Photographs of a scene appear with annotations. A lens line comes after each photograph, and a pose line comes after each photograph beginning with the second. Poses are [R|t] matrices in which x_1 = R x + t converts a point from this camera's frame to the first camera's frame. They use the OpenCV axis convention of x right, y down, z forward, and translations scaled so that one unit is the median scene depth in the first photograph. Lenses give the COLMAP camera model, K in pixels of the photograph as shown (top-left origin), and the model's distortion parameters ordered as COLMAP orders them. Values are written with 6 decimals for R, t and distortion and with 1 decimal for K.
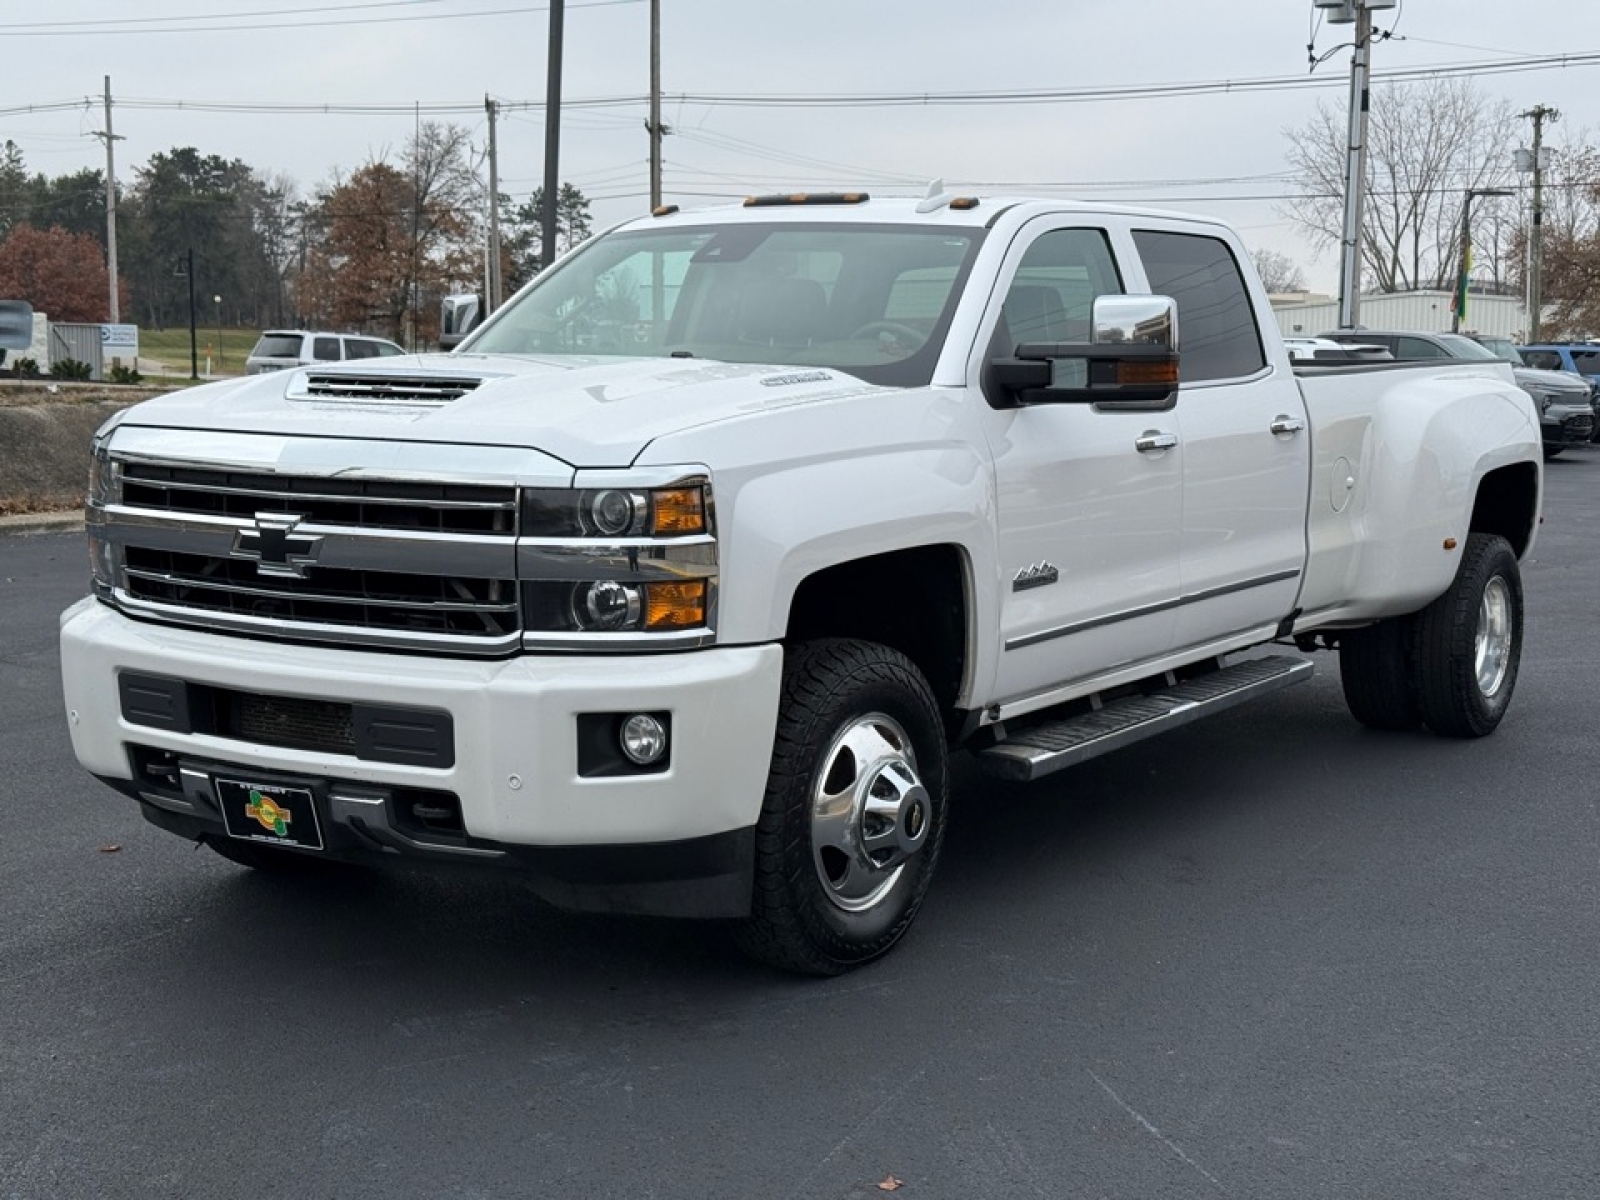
lens RADIAL K [[2209.1, 0, 820.4], [0, 2209.1, 596.6], [0, 0, 1]] dist [0.185515, -0.380341]
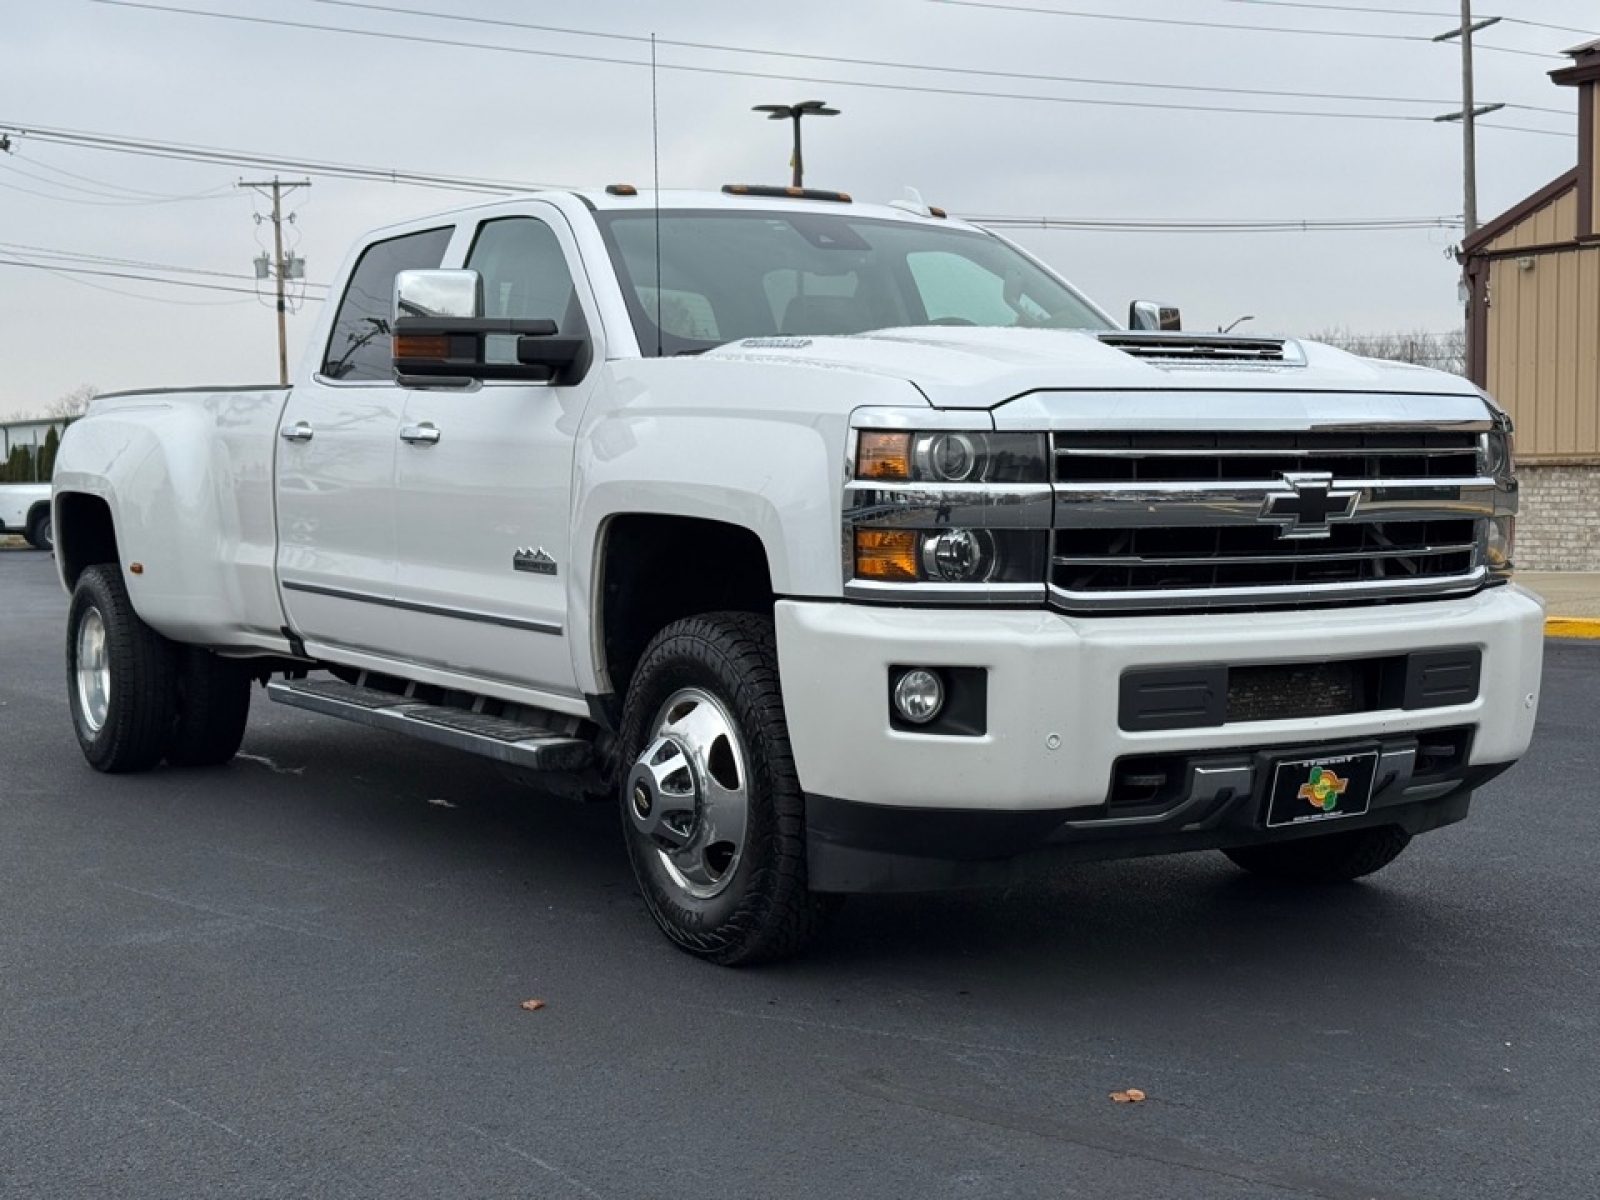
lens RADIAL K [[2209.1, 0, 820.4], [0, 2209.1, 596.6], [0, 0, 1]] dist [0.185515, -0.380341]
pose [[0.415148, -0.065815, 0.907370, -1.186852], [0.115956, 0.993073, 0.018979, -0.026395], [-0.902334, 0.097336, 0.419904, 0.785990]]
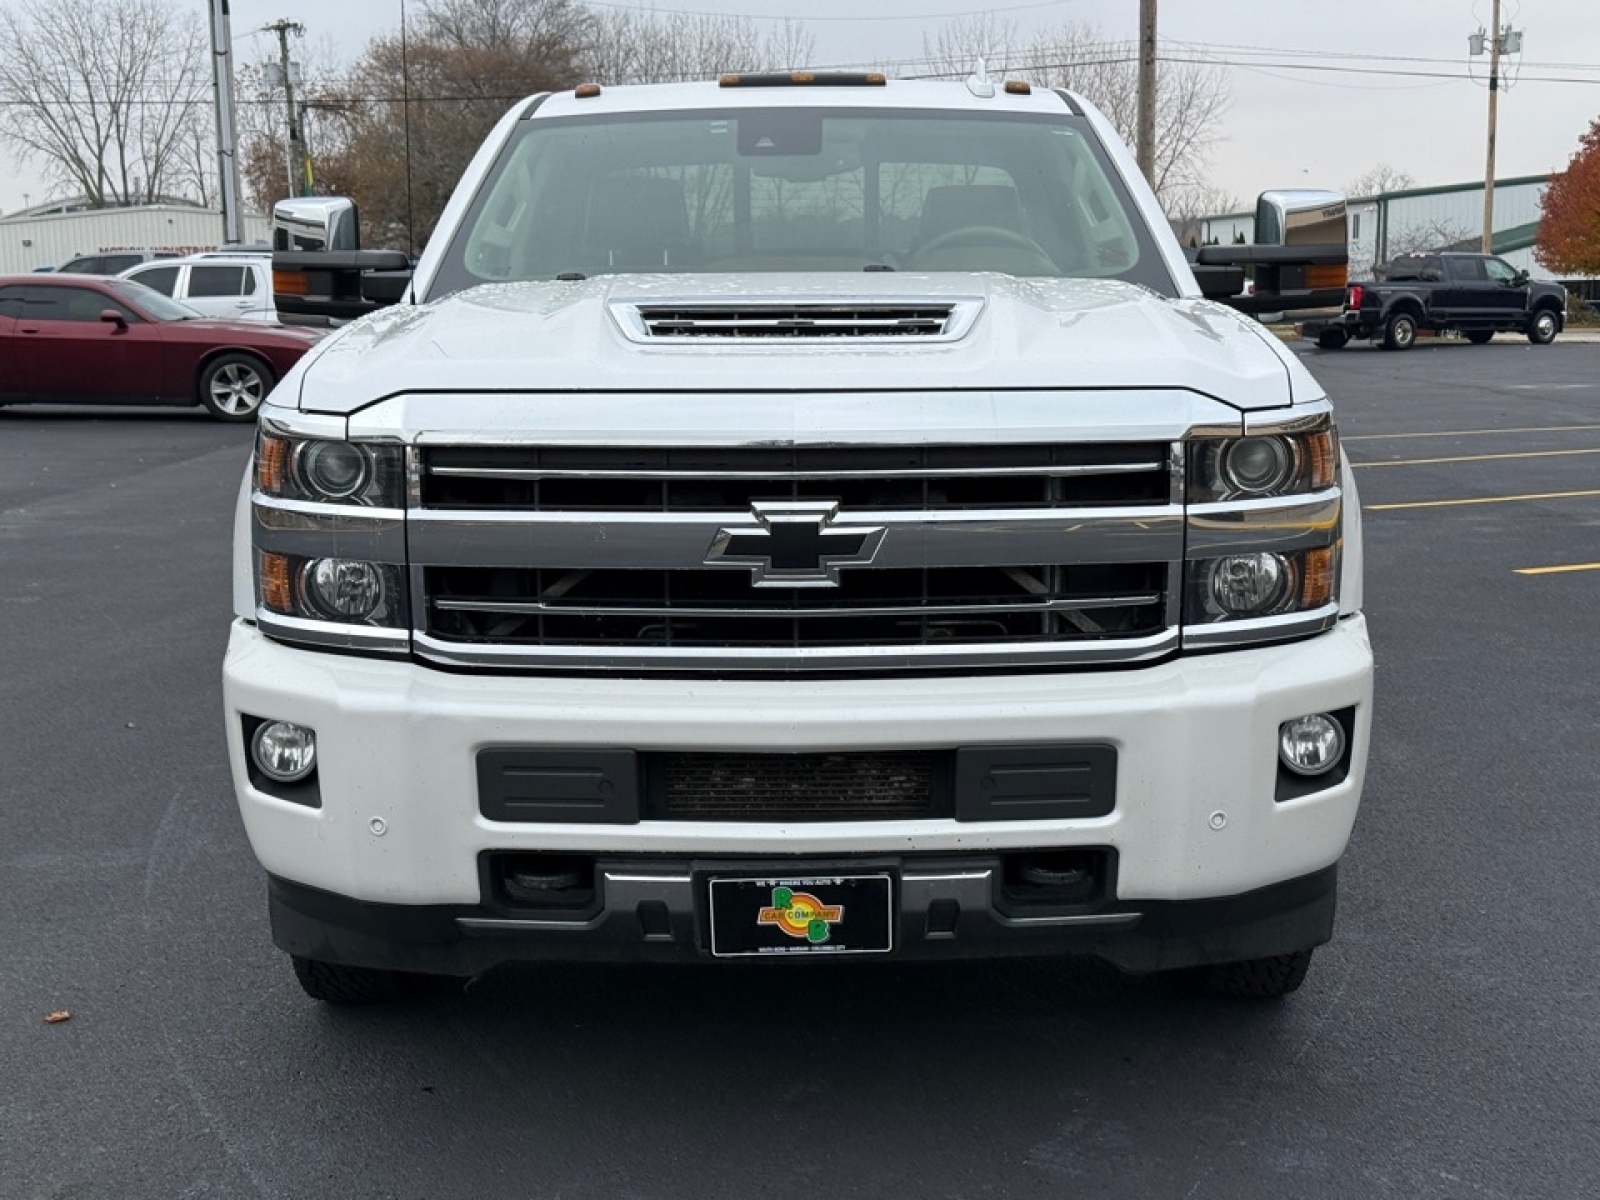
lens RADIAL K [[2209.1, 0, 820.4], [0, 2209.1, 596.6], [0, 0, 1]] dist [0.185515, -0.380341]
pose [[0.839648, -0.099708, 0.533900, -0.614391], [0.080049, 0.994988, 0.059926, -0.048210], [-0.537199, -0.007579, 0.843421, 0.390284]]
